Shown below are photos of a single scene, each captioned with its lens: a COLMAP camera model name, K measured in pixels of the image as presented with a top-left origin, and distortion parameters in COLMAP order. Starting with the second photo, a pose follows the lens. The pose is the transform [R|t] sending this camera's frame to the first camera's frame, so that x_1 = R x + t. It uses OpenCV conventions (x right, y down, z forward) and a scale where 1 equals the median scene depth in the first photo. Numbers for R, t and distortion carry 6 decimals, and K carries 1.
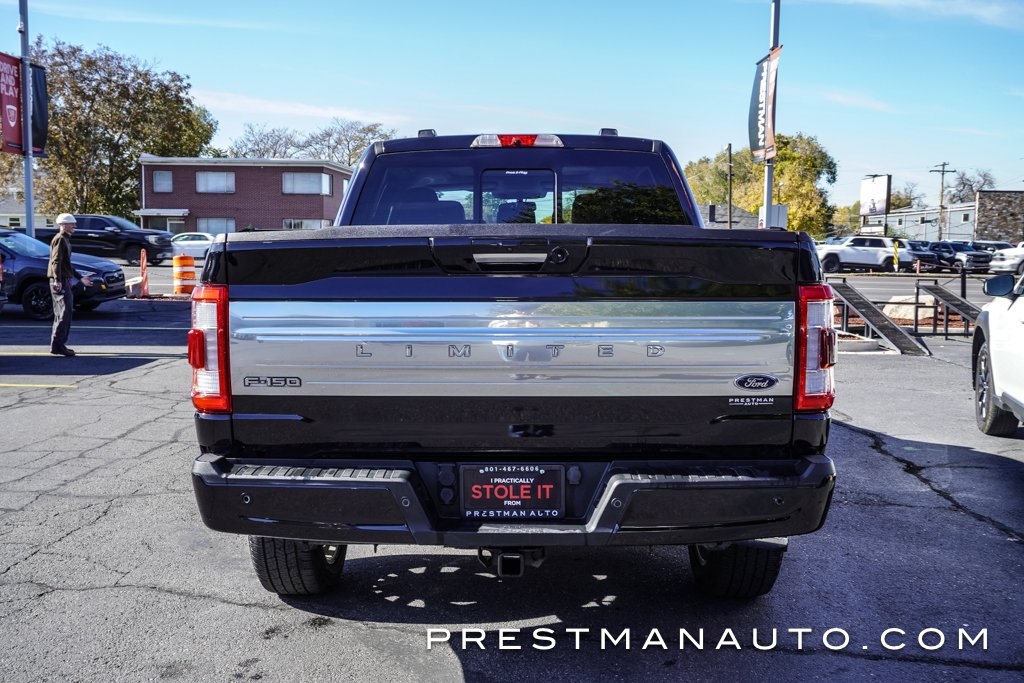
lens RADIAL K [[1005.3, 0, 512.0], [0, 1005.3, 341.5], [0, 0, 1]] dist [-0.006197, 0.018981]
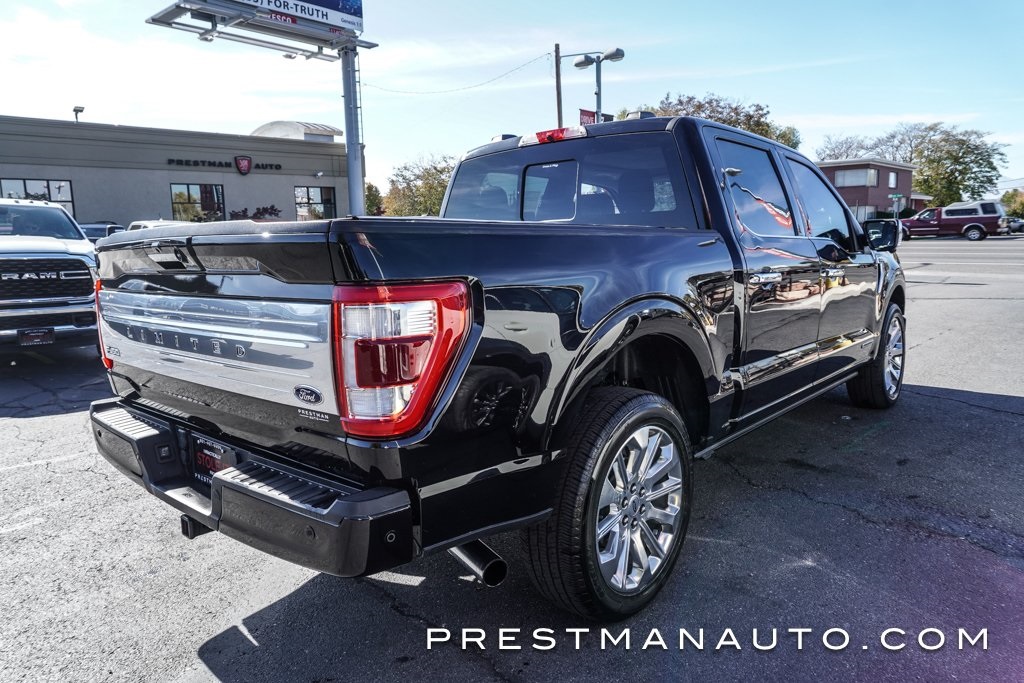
lens RADIAL K [[701.1, 0, 512.0], [0, 701.1, 341.5], [0, 0, 1]] dist [-0.051389, 0.056748]
pose [[0.758233, 0.069448, -0.648274, 0.135720], [-0.027966, 0.996860, 0.074082, -0.010023], [0.651383, -0.038041, 0.757795, 0.114266]]
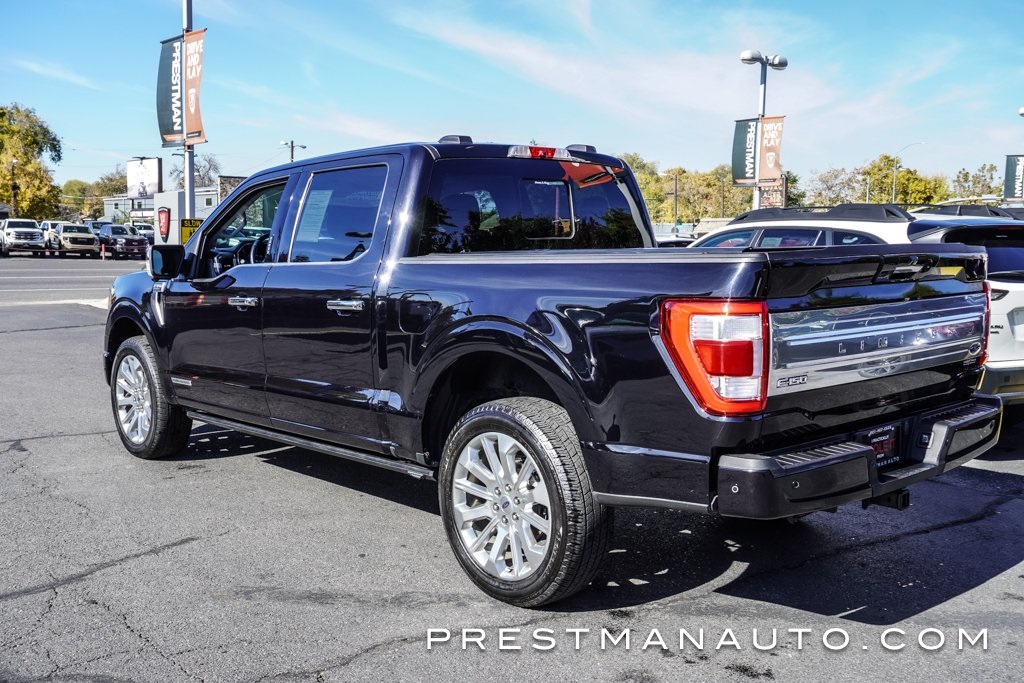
lens RADIAL K [[1054.2, 0, 512.0], [0, 1054.2, 341.5], [0, 0, 1]] dist [-0.003422, 0.003514]
pose [[0.717667, -0.074705, 0.692368, -0.231166], [0.065763, 0.997057, 0.039415, -0.013160], [-0.693275, 0.017245, 0.720467, 0.062273]]
